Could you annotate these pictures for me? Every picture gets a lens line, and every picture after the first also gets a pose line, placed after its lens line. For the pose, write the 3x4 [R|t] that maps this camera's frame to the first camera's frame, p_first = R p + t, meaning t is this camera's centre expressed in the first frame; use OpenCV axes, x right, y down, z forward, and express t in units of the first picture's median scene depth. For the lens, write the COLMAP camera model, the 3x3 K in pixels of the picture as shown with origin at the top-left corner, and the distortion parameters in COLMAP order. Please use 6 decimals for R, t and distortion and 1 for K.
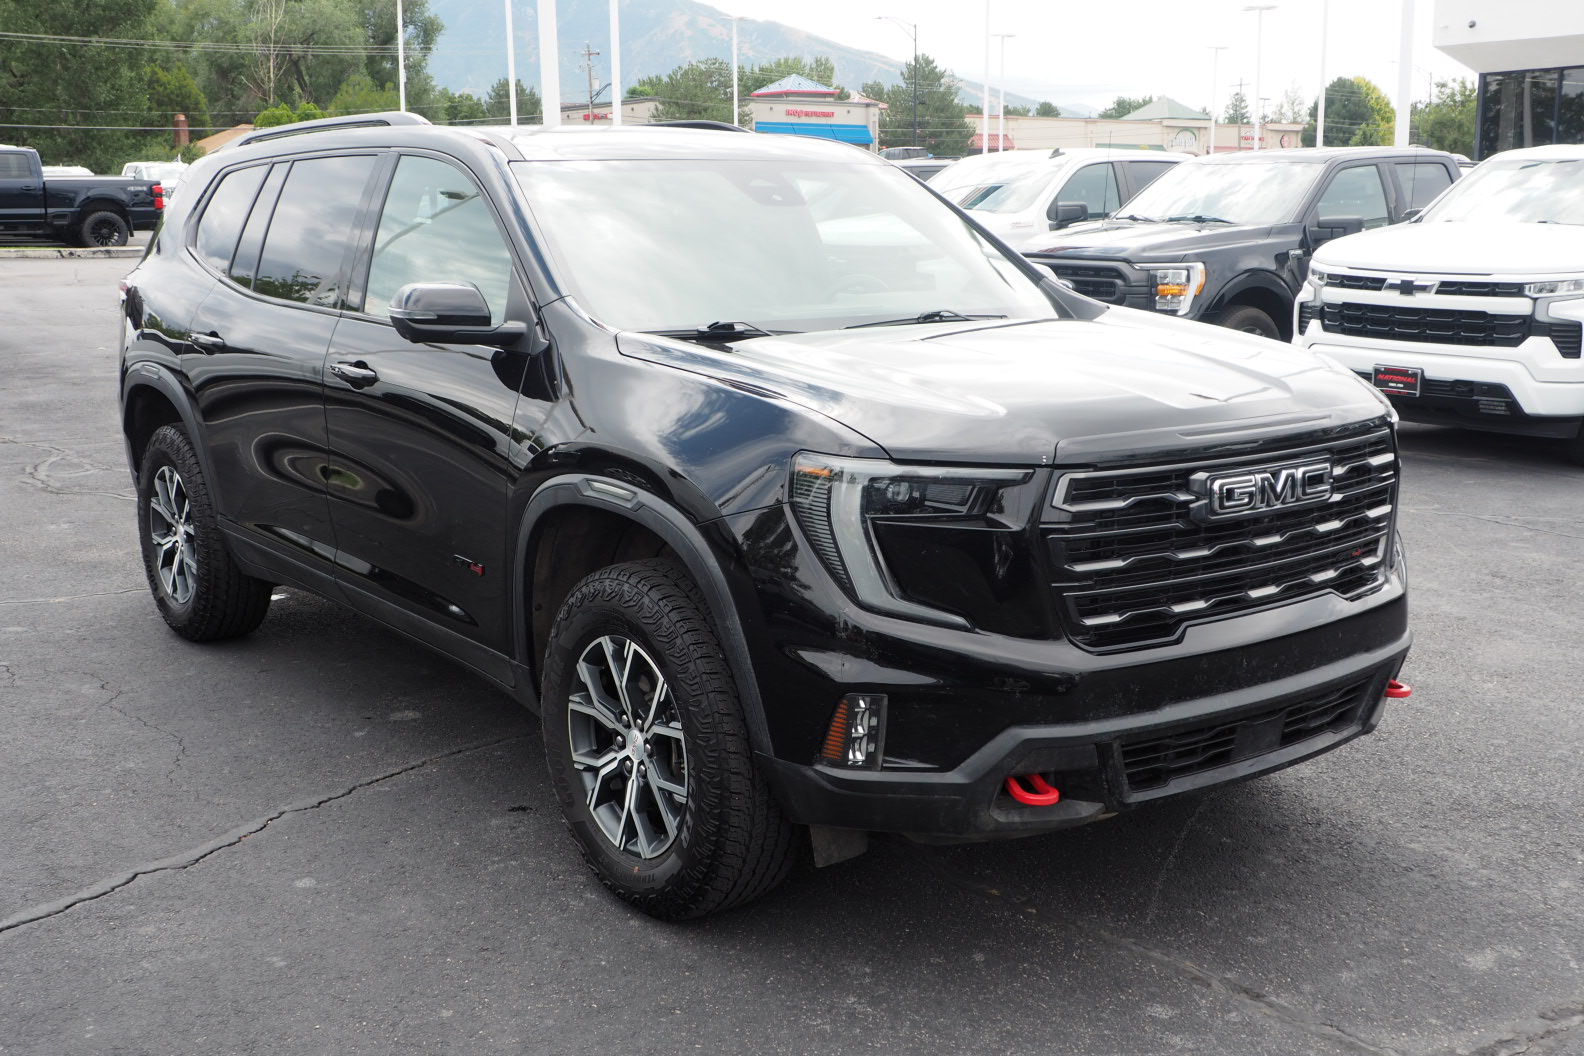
lens RADIAL K [[1789.1, 0, 719.6], [0, 1789.1, 526.4], [0, 0, 1]] dist [-0.002814, 0.014168]
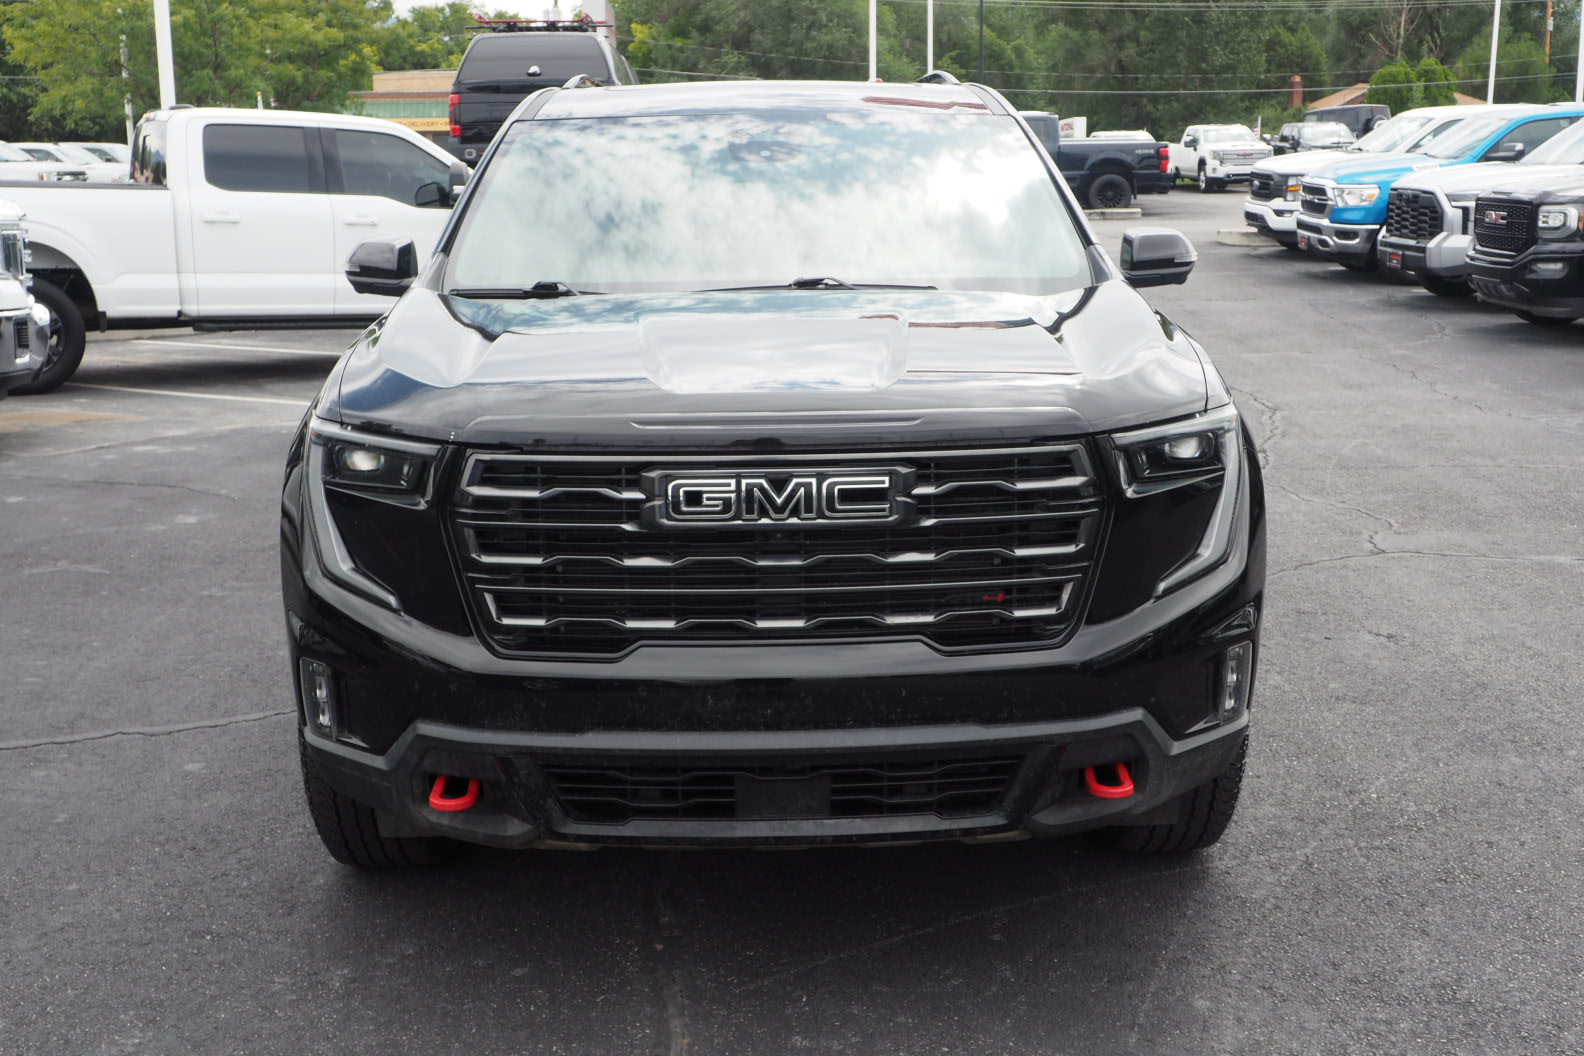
lens RADIAL K [[1789.1, 0, 719.6], [0, 1789.1, 526.4], [0, 0, 1]] dist [-0.002814, 0.014168]
pose [[0.804228, 0.111800, -0.583711, 0.648848], [-0.100360, 0.993590, 0.052032, -0.041188], [0.585786, 0.016736, 0.810293, 0.265996]]
